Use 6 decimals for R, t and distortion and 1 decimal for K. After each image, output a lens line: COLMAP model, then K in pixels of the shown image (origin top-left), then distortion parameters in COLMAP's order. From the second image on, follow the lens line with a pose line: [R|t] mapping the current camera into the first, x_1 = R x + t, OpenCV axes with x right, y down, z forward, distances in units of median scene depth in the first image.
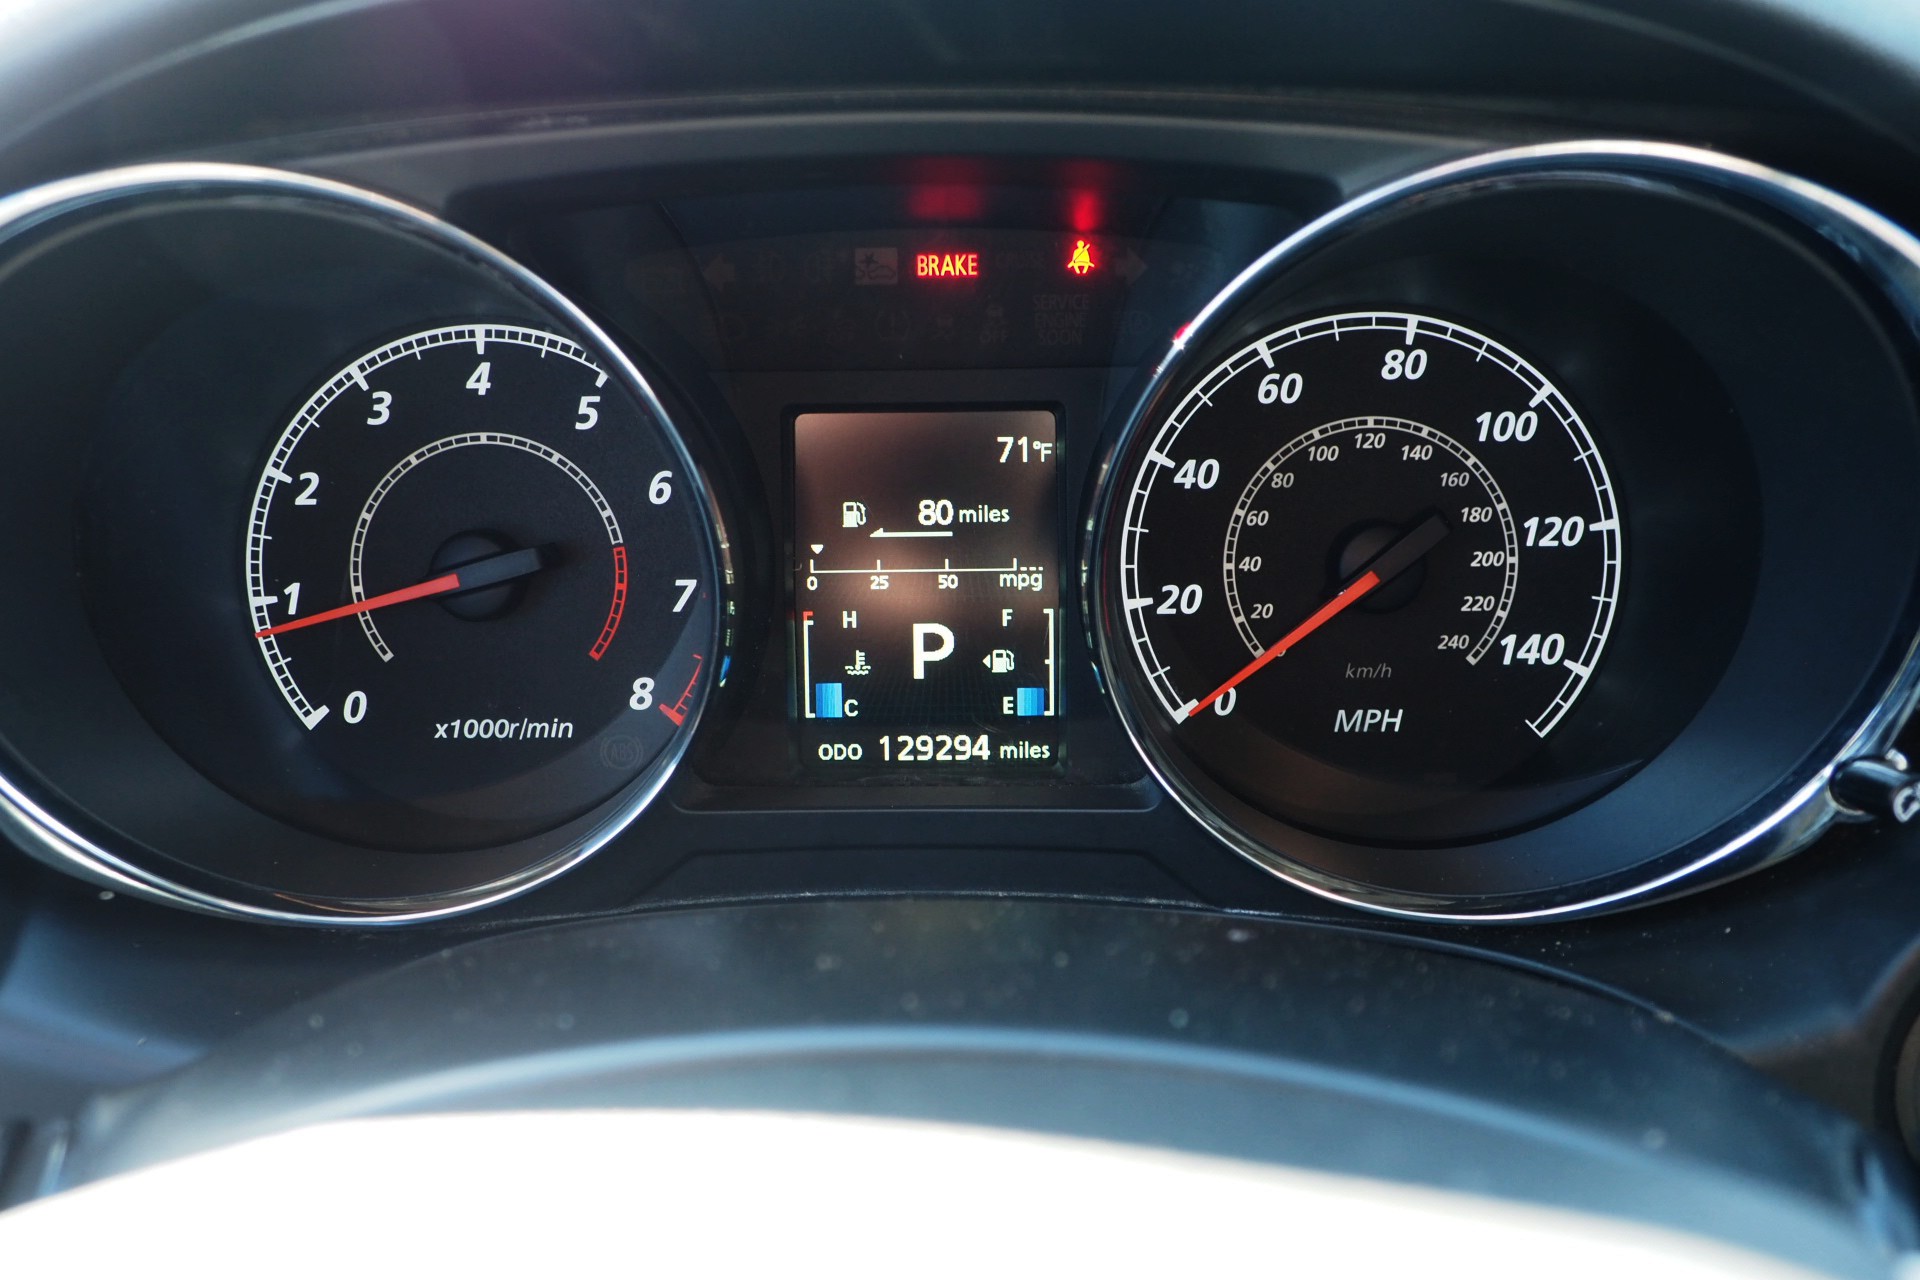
lens RADIAL K [[1779.4, 0, 948.4], [0, 1779.4, 653.2], [0, 0, 1]] dist [0.009520, 0.000000]
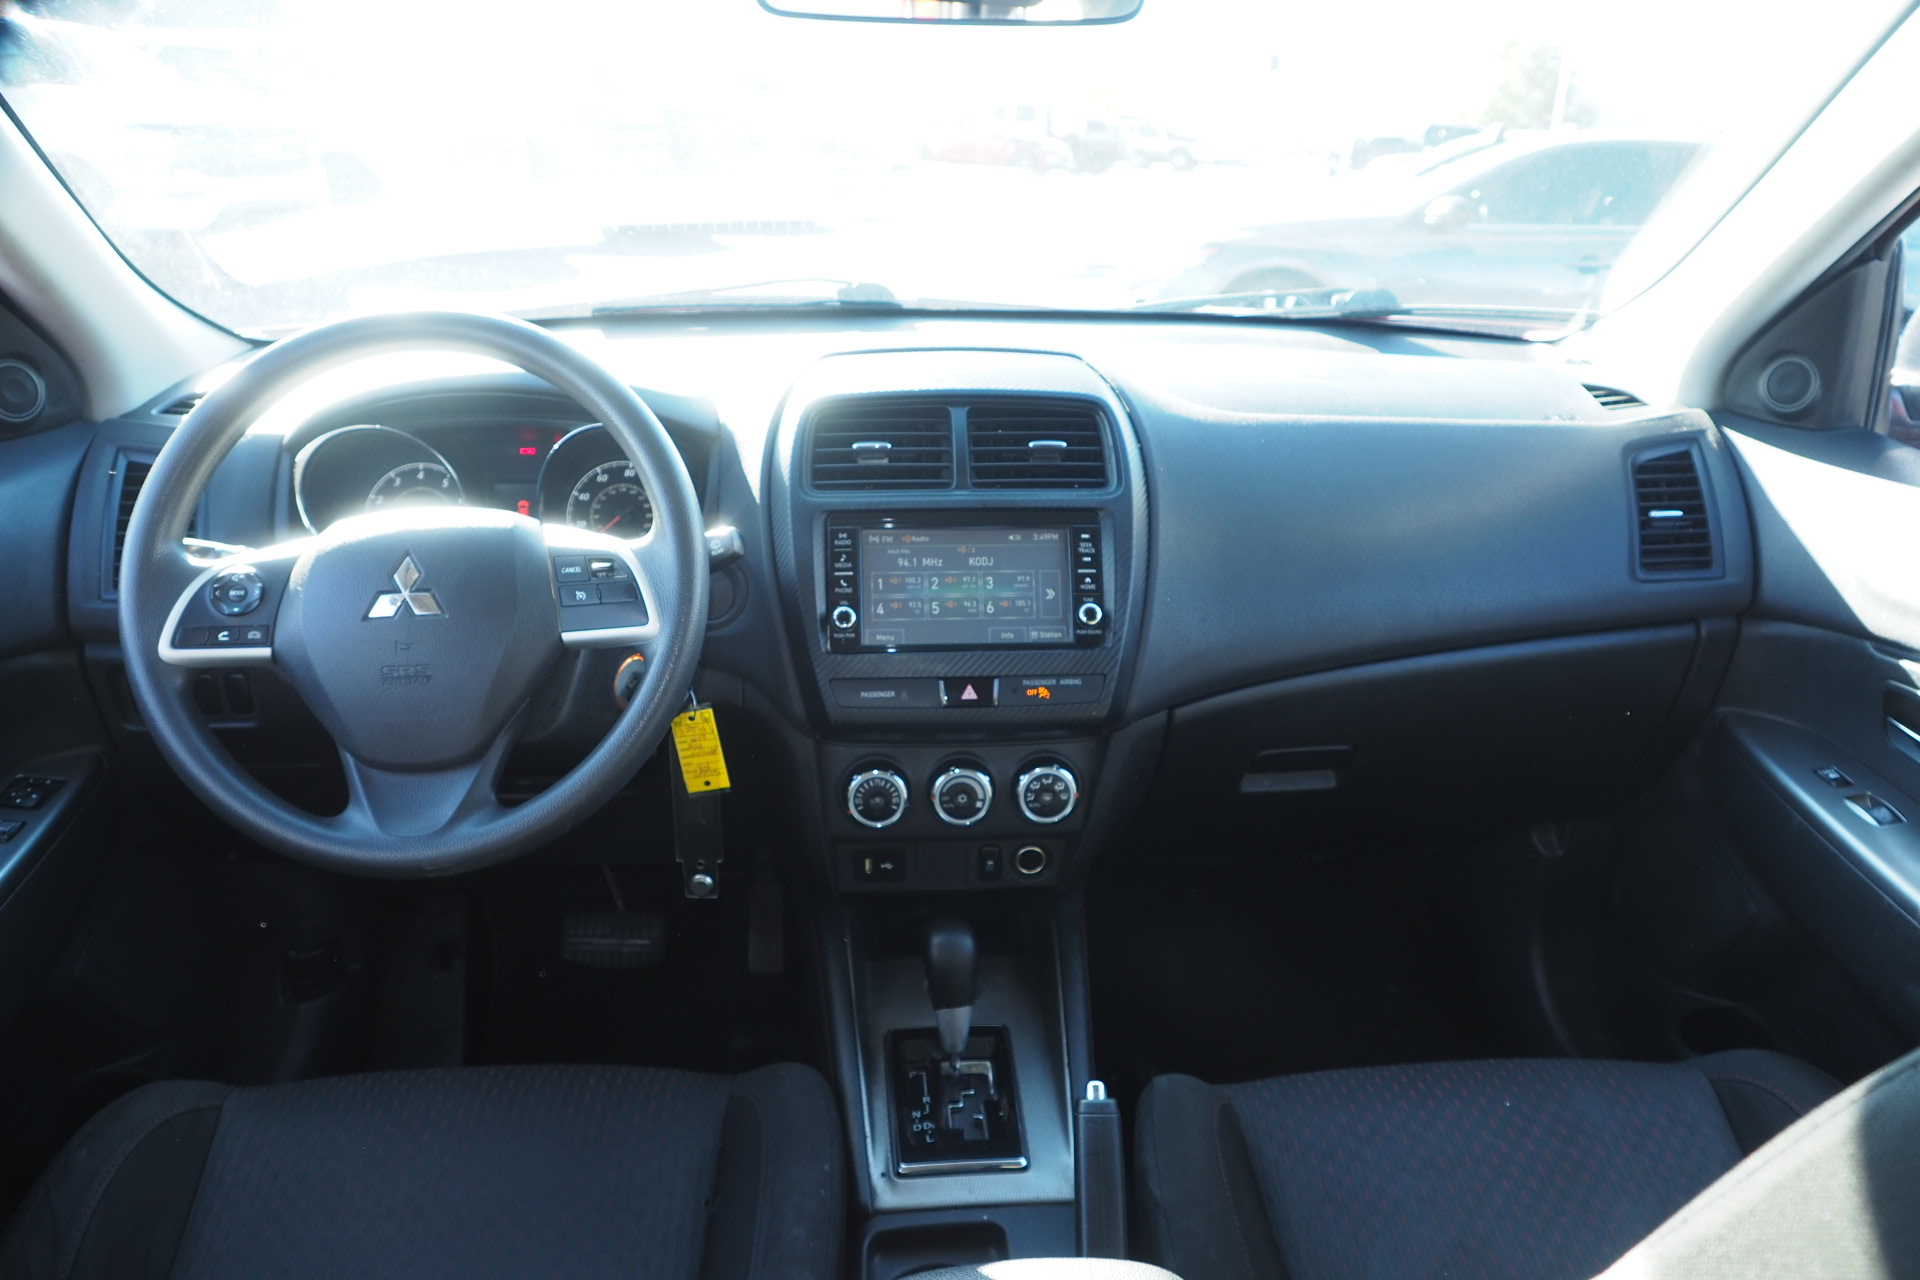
lens RADIAL K [[1352.0, 0, 971.6], [0, 1352.0, 652.6], [0, 0, 1]] dist [-0.044173, 0.007153]
pose [[0.994890, -0.006351, 0.100768, 0.765693], [0.018732, 0.992303, -0.122410, 0.720495], [-0.099215, 0.123672, 0.987351, -2.387230]]
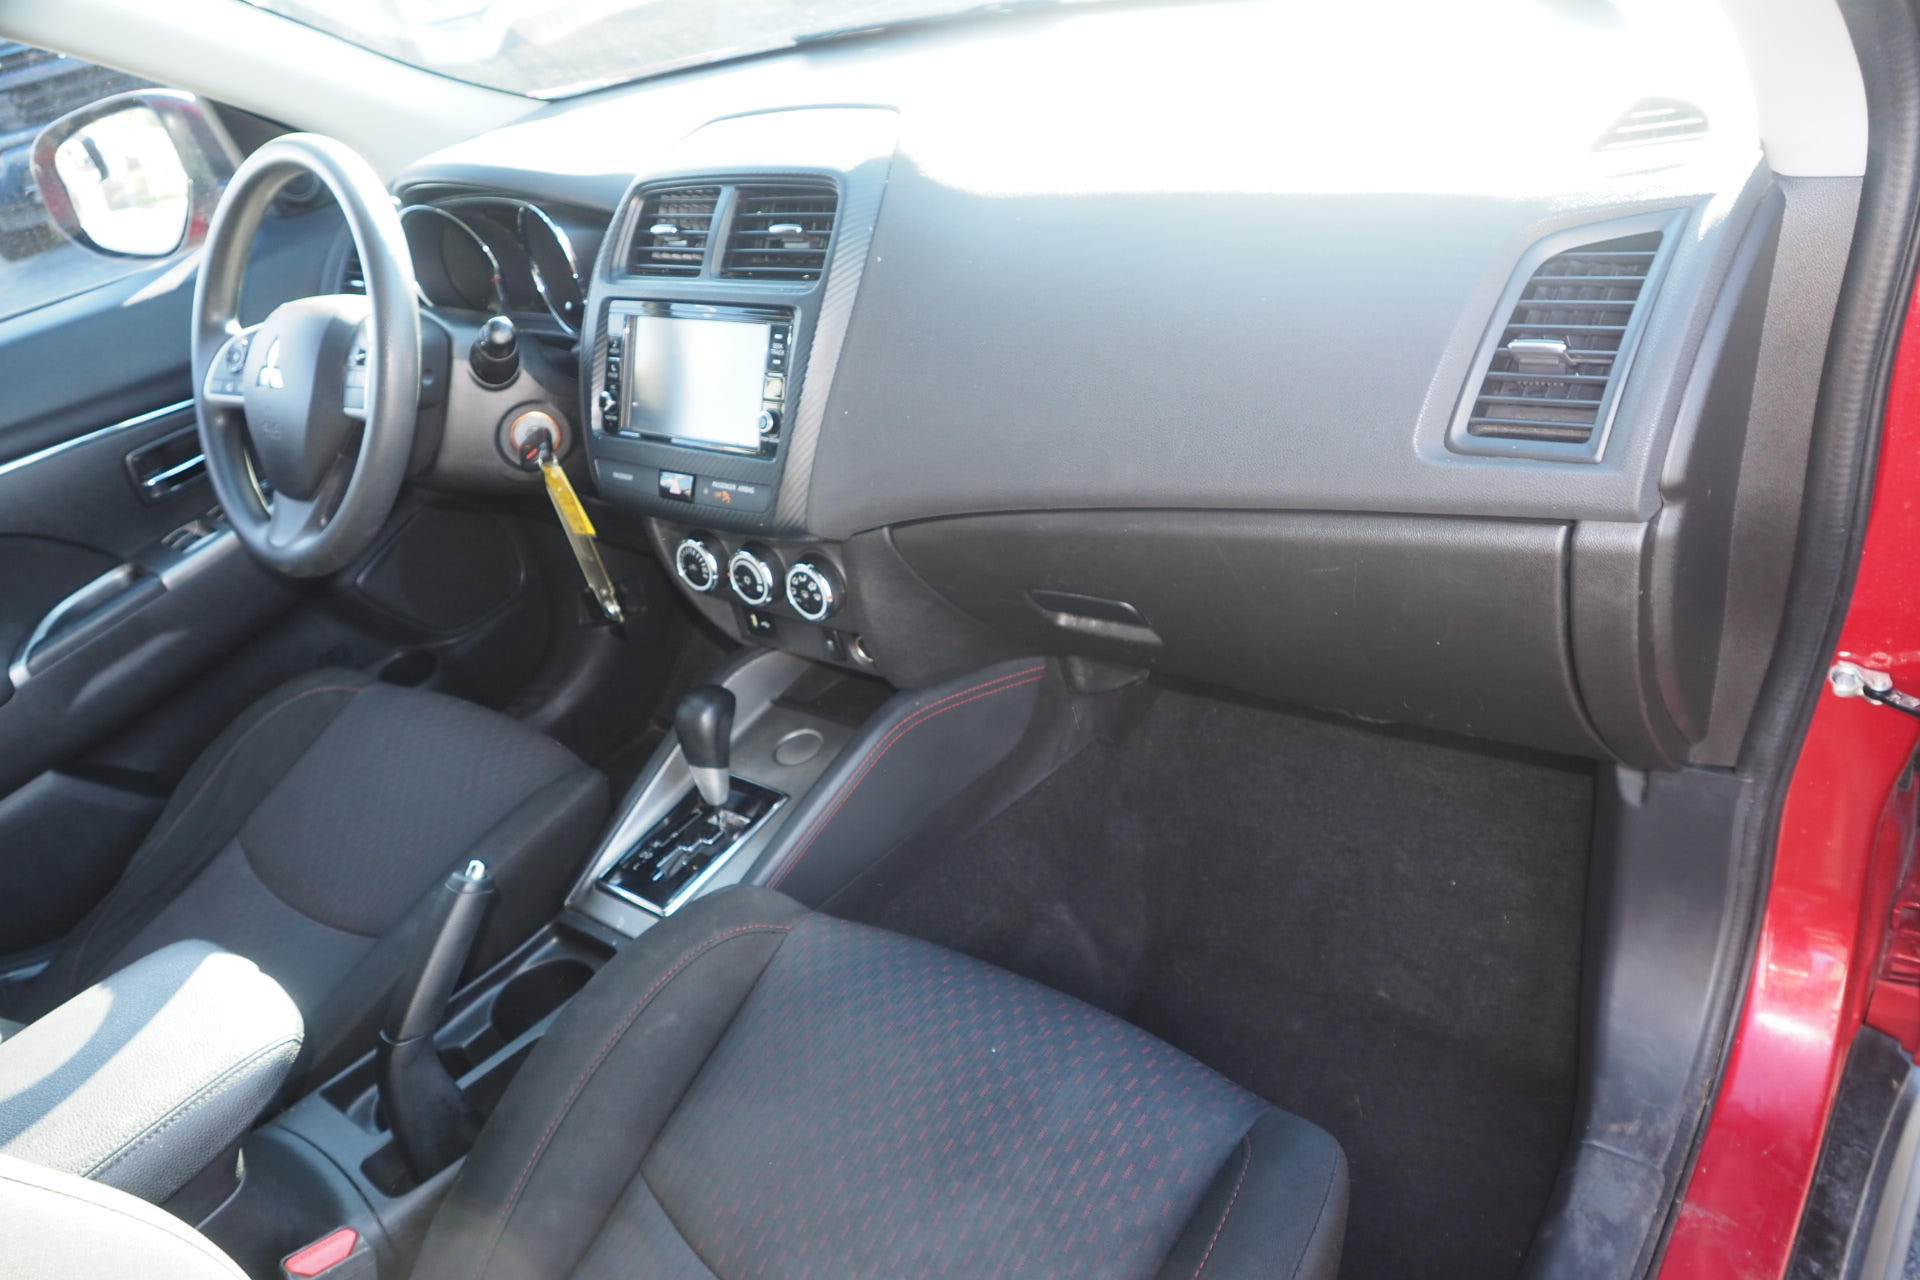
lens RADIAL K [[1352.0, 0, 962.0], [0, 1352.0, 647.7], [0, 0, 1]] dist [-0.044173, 0.007153]
pose [[0.792416, 0.195306, -0.577869, 3.397827], [-0.102953, 0.976587, 0.188887, 0.160010], [0.601230, -0.090184, 0.793971, -1.531730]]
